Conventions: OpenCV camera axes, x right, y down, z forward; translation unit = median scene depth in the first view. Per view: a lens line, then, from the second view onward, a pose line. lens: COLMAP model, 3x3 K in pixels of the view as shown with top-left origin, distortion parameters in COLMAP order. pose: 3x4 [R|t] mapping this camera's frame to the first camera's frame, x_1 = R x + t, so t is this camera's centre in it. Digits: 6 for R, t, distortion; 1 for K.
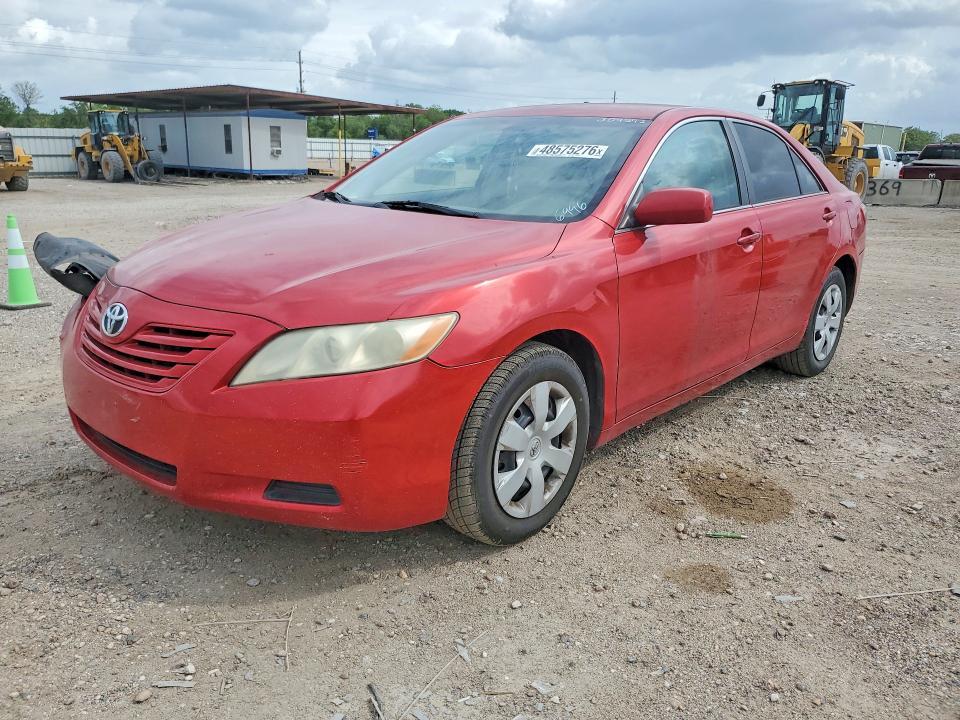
lens RADIAL K [[754.7, 0, 480.0], [0, 754.7, 360.0], [0, 0, 1]] dist [0.016908, 0.008390]
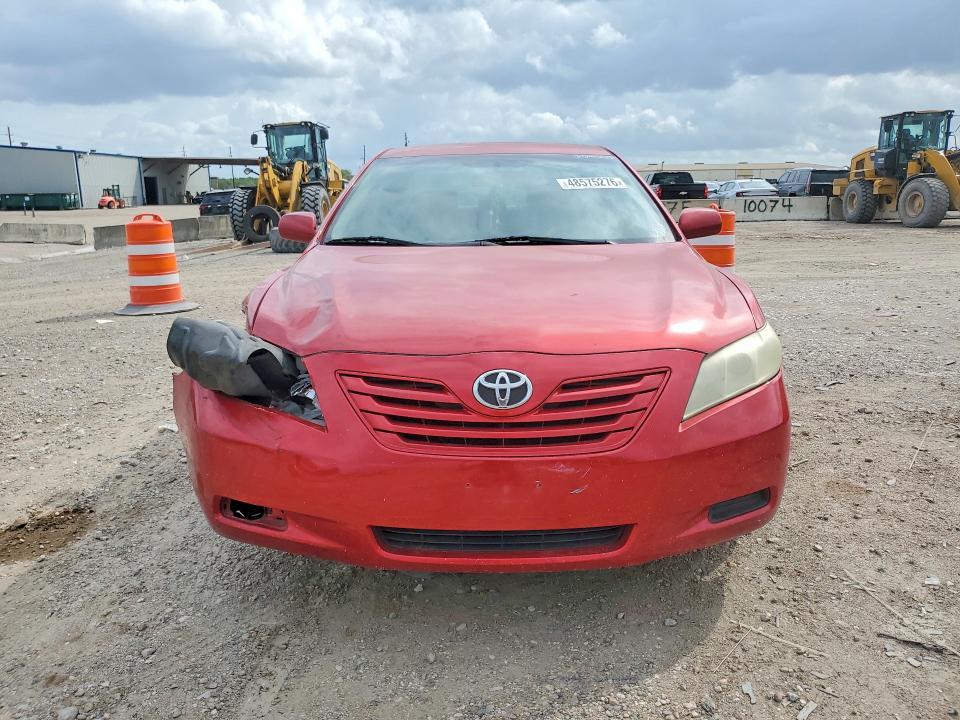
lens RADIAL K [[748.2, 0, 480.0], [0, 748.2, 360.0], [0, 0, 1]] dist [0.007405, 0.004513]
pose [[0.741321, -0.180269, 0.646488, -0.125902], [0.208370, 0.977472, 0.033626, -0.014331], [-0.637985, 0.109781, 0.762183, 0.046660]]
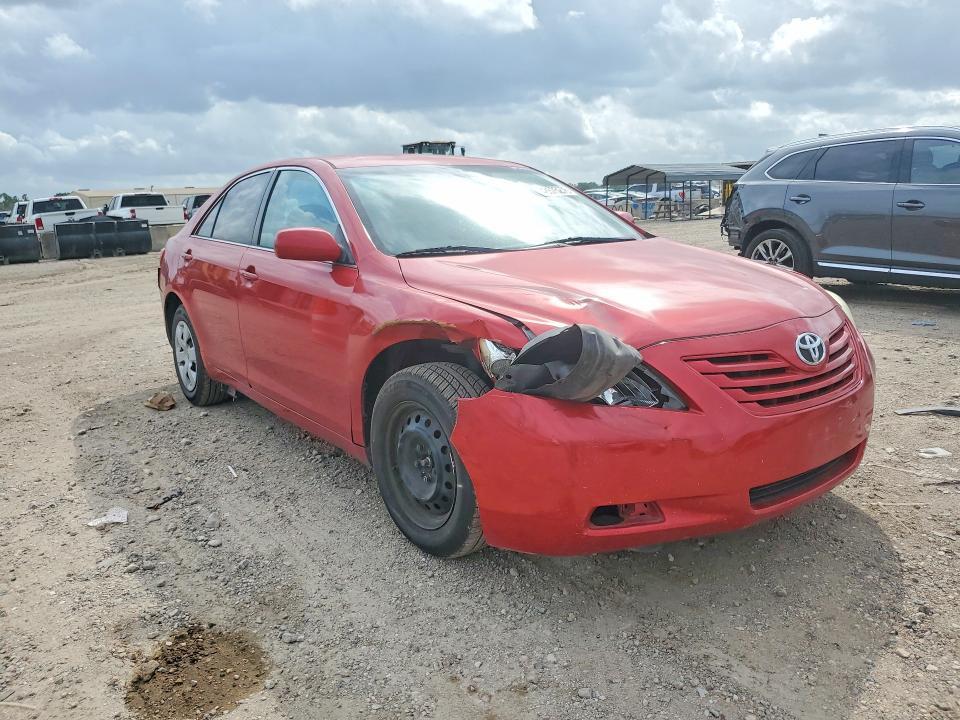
lens RADIAL K [[748.2, 0, 480.0], [0, 748.2, 360.0], [0, 0, 1]] dist [0.007405, 0.004513]
pose [[0.184906, -0.234016, 0.954487, -0.186831], [0.303513, 0.937354, 0.171018, -0.042232], [-0.934714, 0.258077, 0.244349, 0.143626]]
